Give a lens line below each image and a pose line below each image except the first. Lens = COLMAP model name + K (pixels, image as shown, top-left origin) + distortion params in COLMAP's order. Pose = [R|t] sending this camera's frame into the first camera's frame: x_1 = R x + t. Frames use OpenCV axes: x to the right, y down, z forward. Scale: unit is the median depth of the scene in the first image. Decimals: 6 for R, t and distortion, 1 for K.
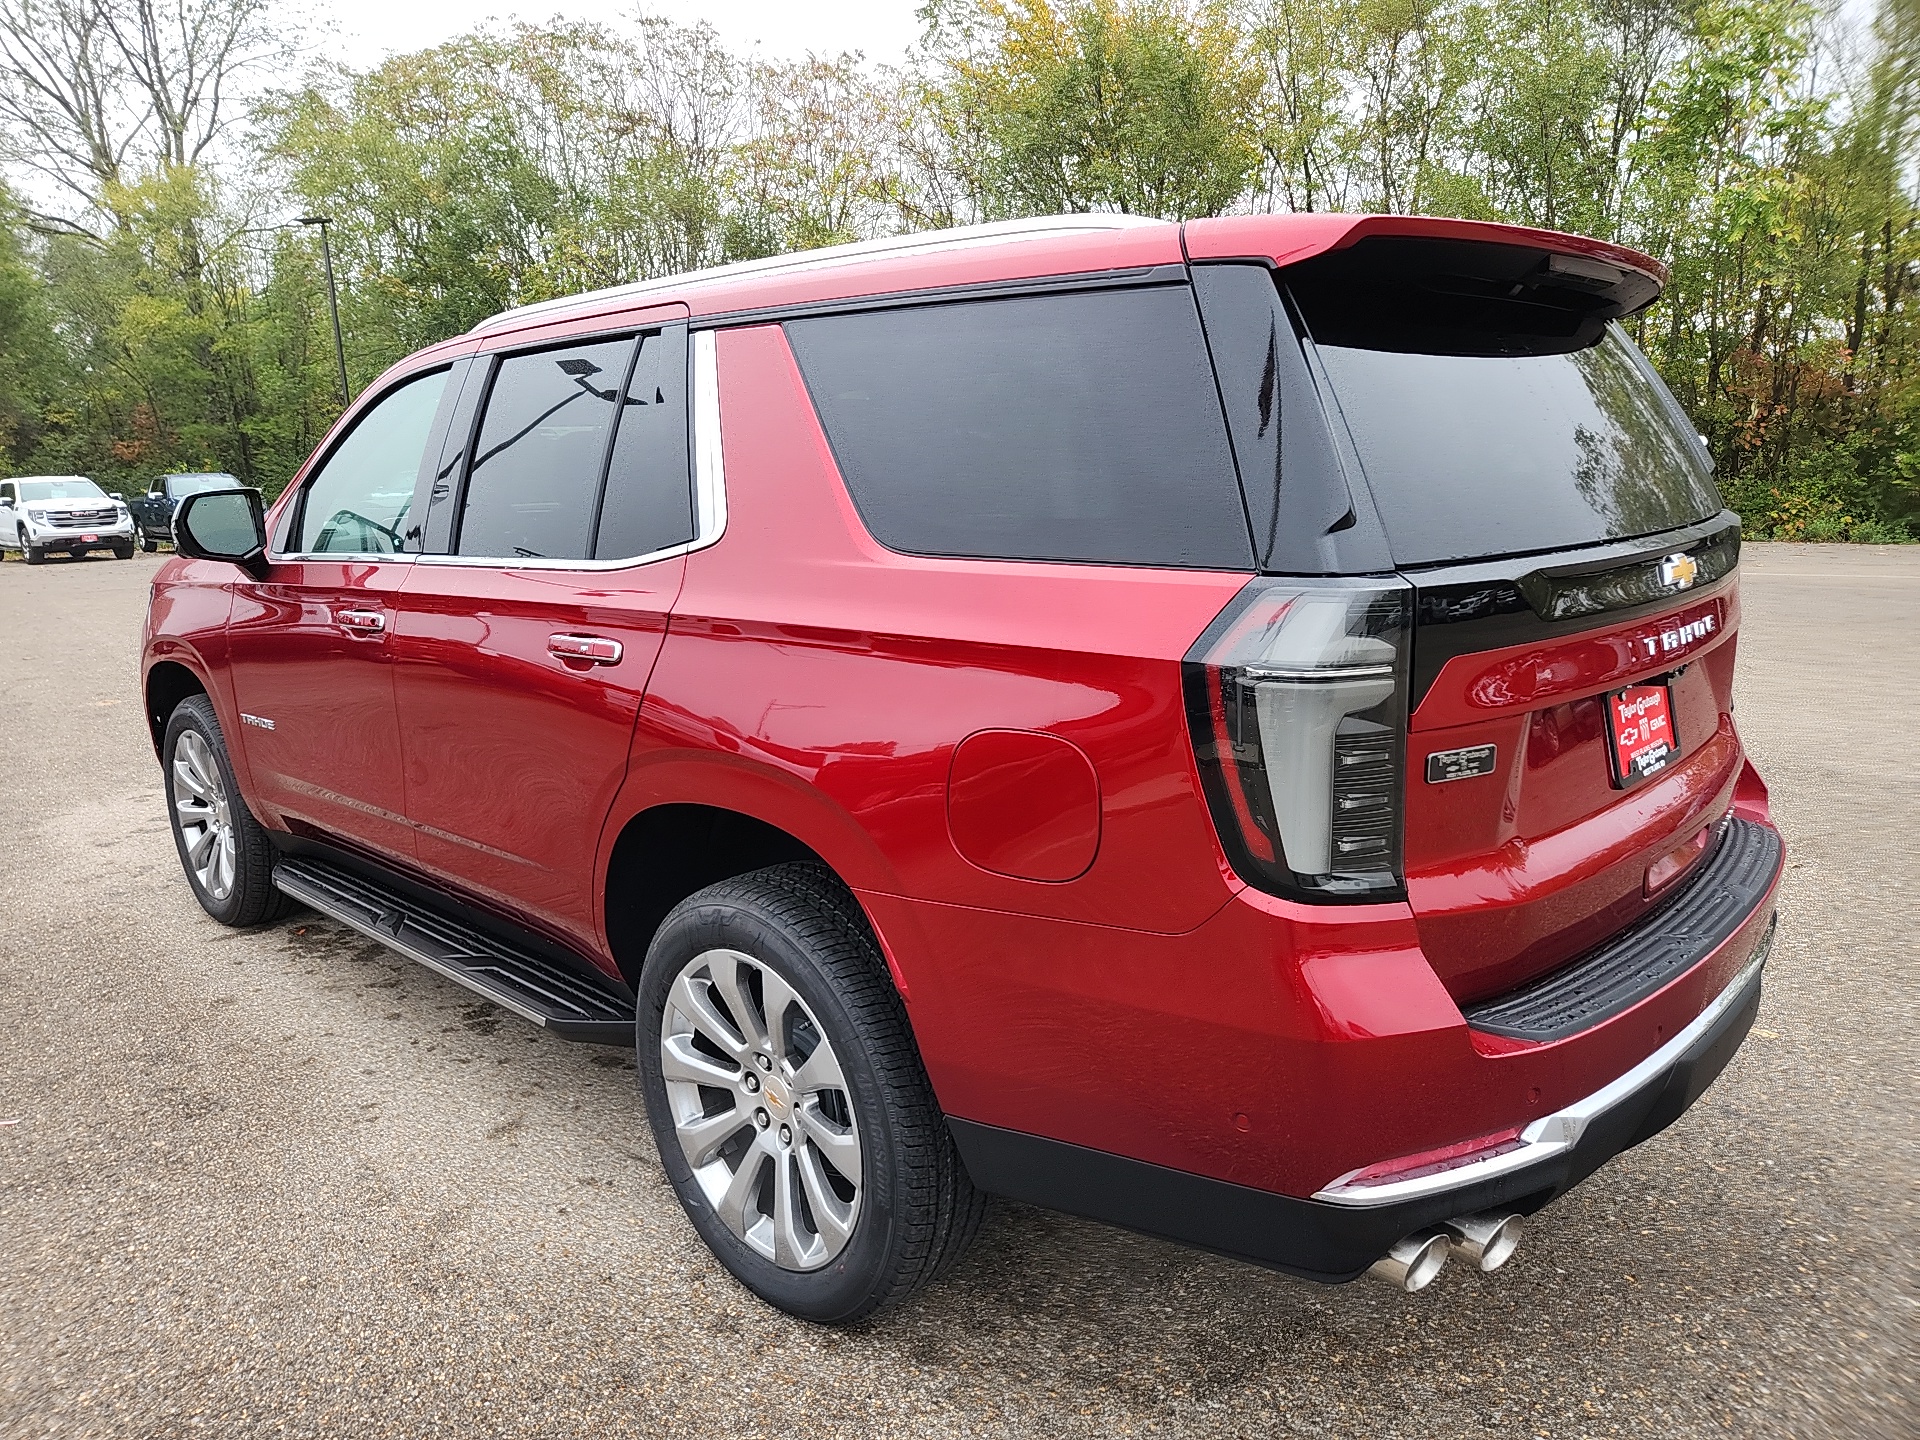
lens RADIAL K [[1293.5, 0, 872.1], [0, 1293.5, 714.2], [0, 0, 1]] dist [0.045881, -0.000562]
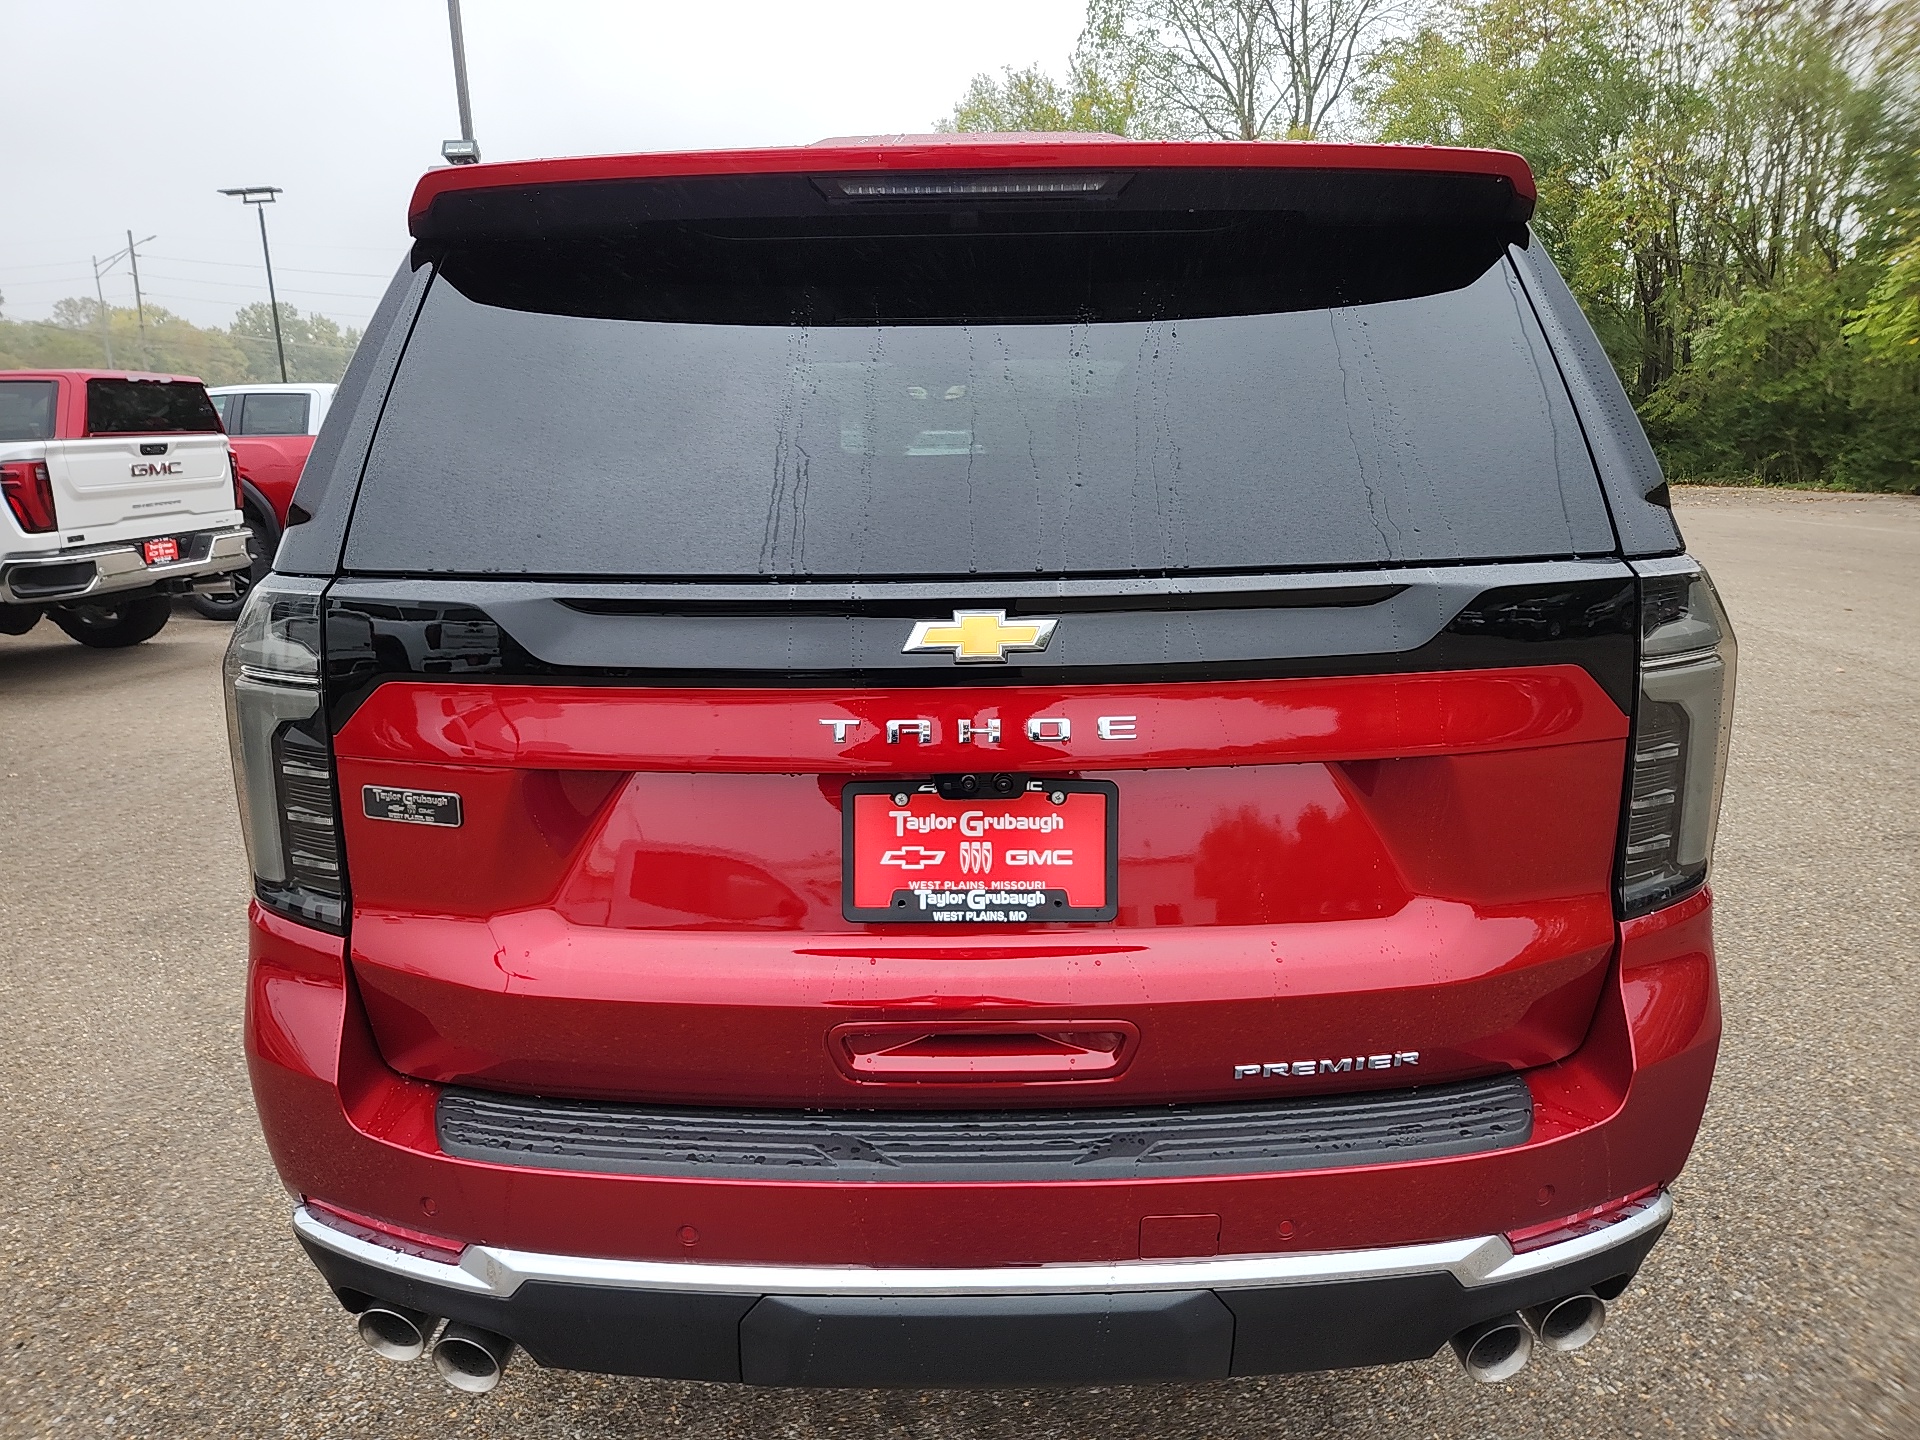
lens RADIAL K [[1280.7, 0, 920.9], [0, 1280.7, 712.8], [0, 0, 1]] dist [0.081022, -0.070939]
pose [[0.703123, 0.174558, -0.689310, 0.108255], [-0.145349, 0.984214, 0.100976, -0.013587], [0.696054, 0.029192, 0.717395, 0.052036]]
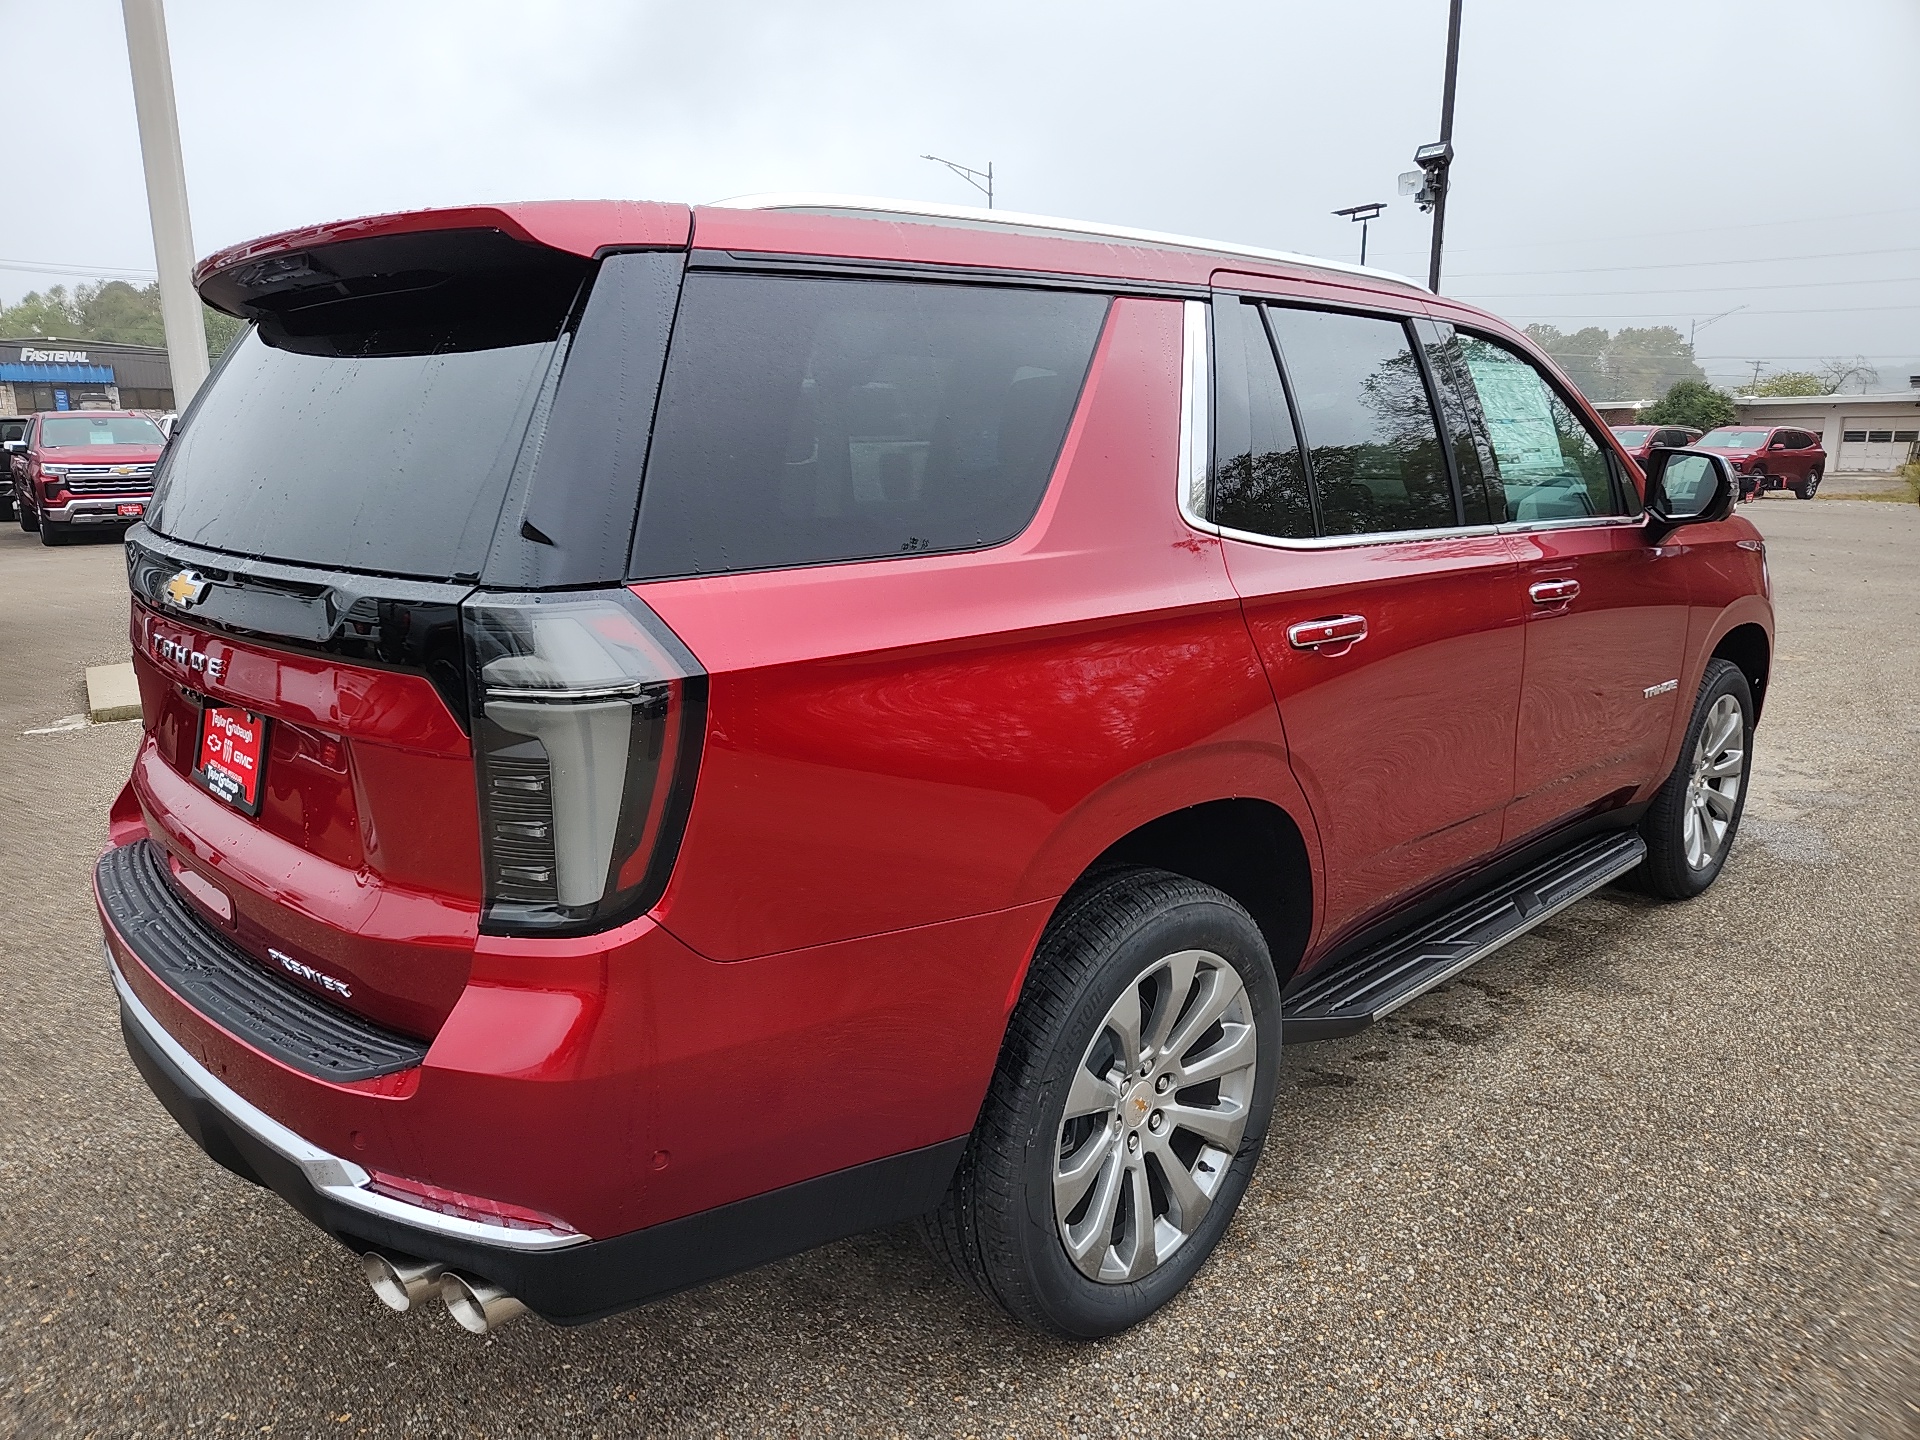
lens RADIAL K [[1280.7, 0, 920.9], [0, 1280.7, 712.8], [0, 0, 1]] dist [0.081022, -0.070939]
pose [[-0.032405, 0.239792, -0.970283, 0.158287], [-0.190836, 0.951449, 0.241510, -0.036428], [0.981087, 0.192991, 0.014929, 0.156469]]
